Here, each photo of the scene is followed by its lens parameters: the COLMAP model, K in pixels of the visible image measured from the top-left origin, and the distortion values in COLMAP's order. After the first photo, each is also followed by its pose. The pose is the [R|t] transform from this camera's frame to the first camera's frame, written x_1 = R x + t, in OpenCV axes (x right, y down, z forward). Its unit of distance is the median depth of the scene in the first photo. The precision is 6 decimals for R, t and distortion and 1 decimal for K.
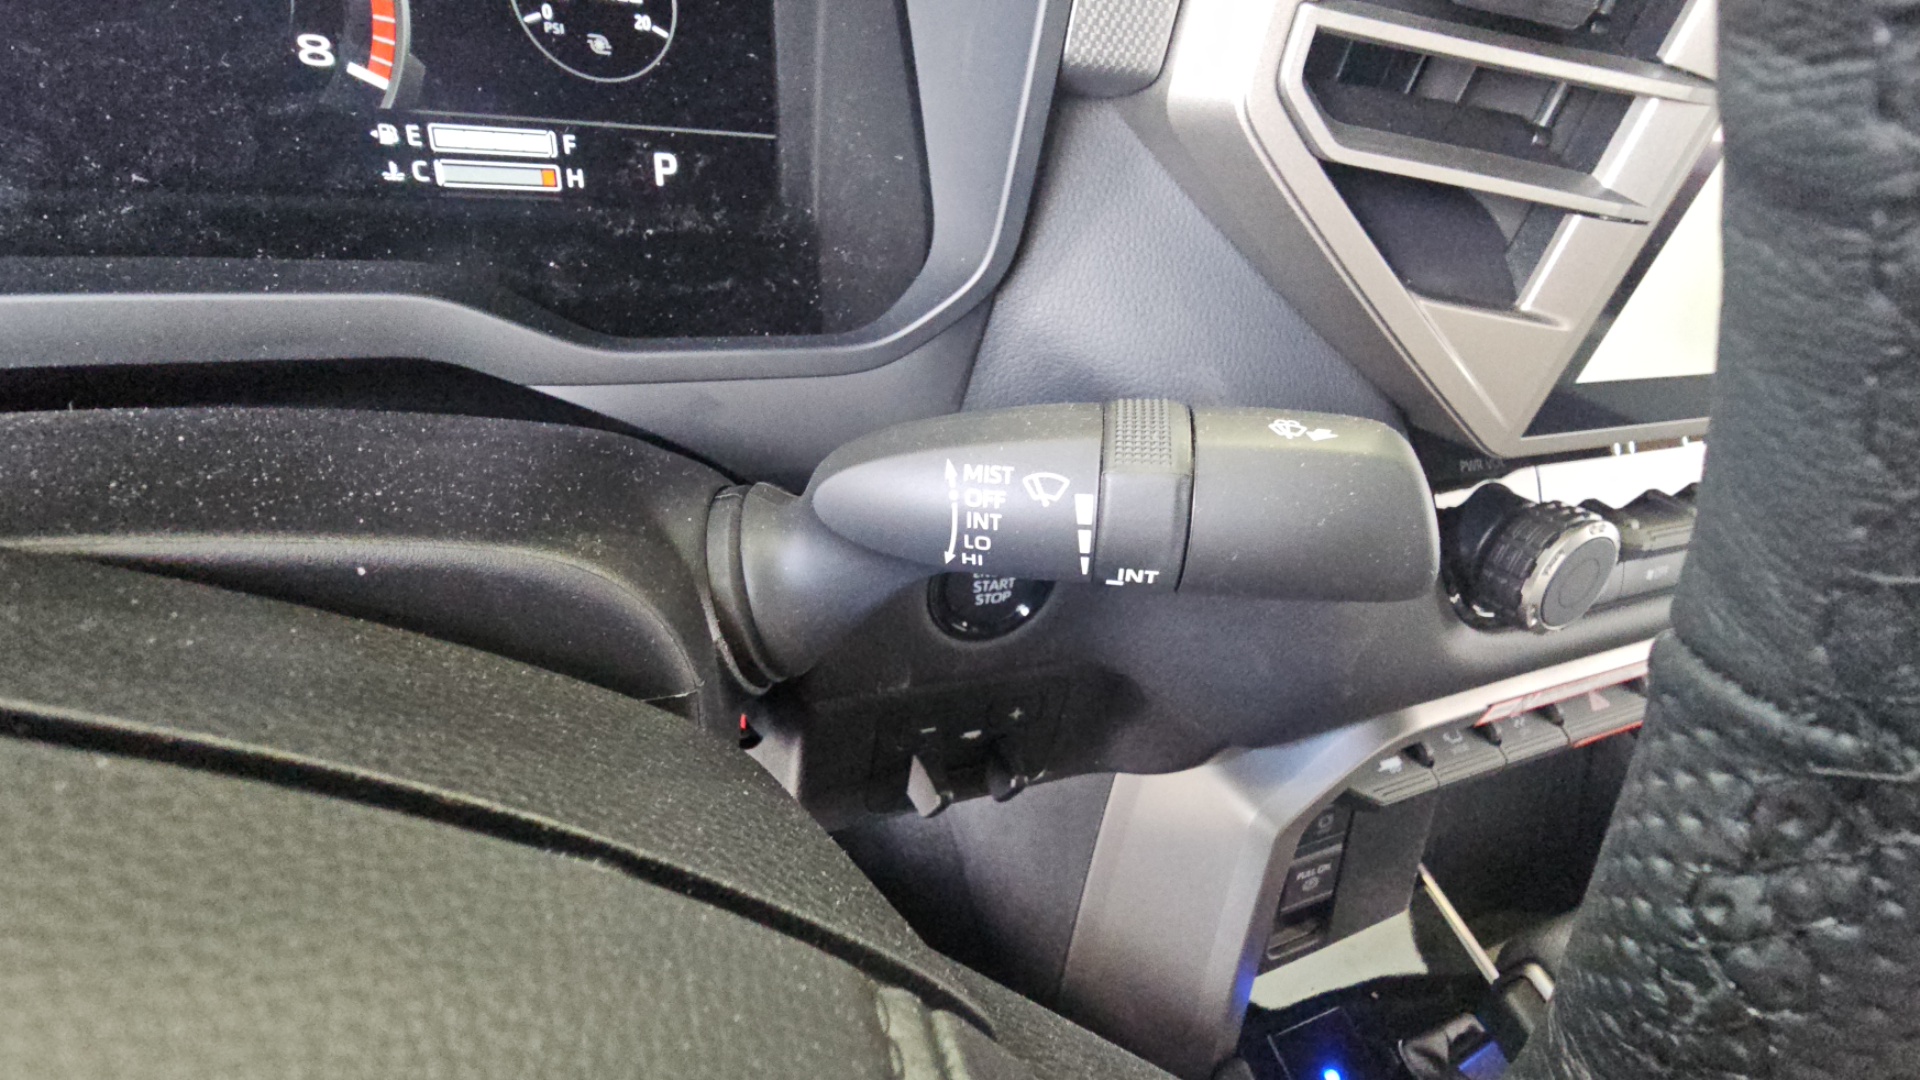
lens RADIAL K [[858.9, 0, 958.8], [0, 858.9, 545.9], [0, 0, 1]] dist [0.010725, -0.007819]
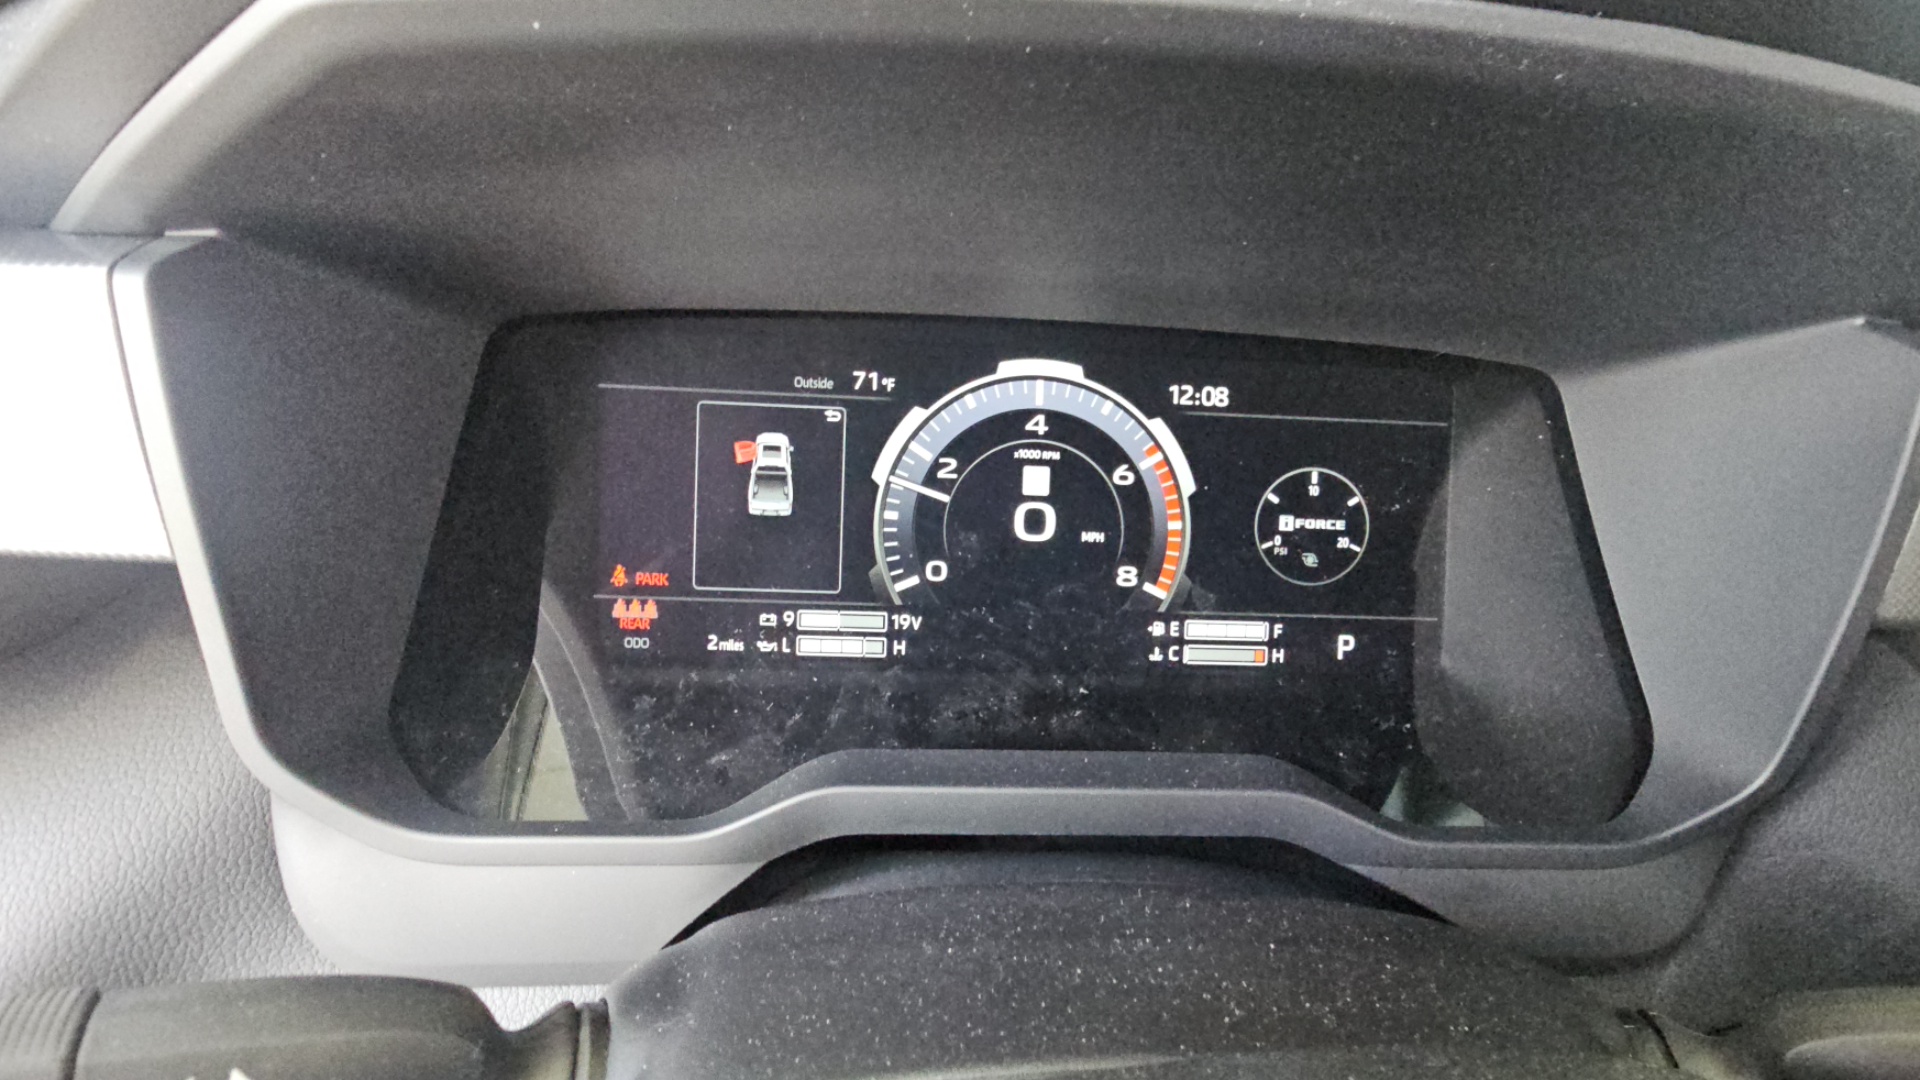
lens RADIAL K [[858.9, 0, 968.9], [0, 858.9, 555.7], [0, 0, 1]] dist [0.010725, -0.007819]
pose [[0.942935, 0.005163, -0.332936, -0.485380], [-0.122798, 0.934793, -0.333290, -0.100817], [0.309506, 0.355155, 0.882083, -0.300076]]
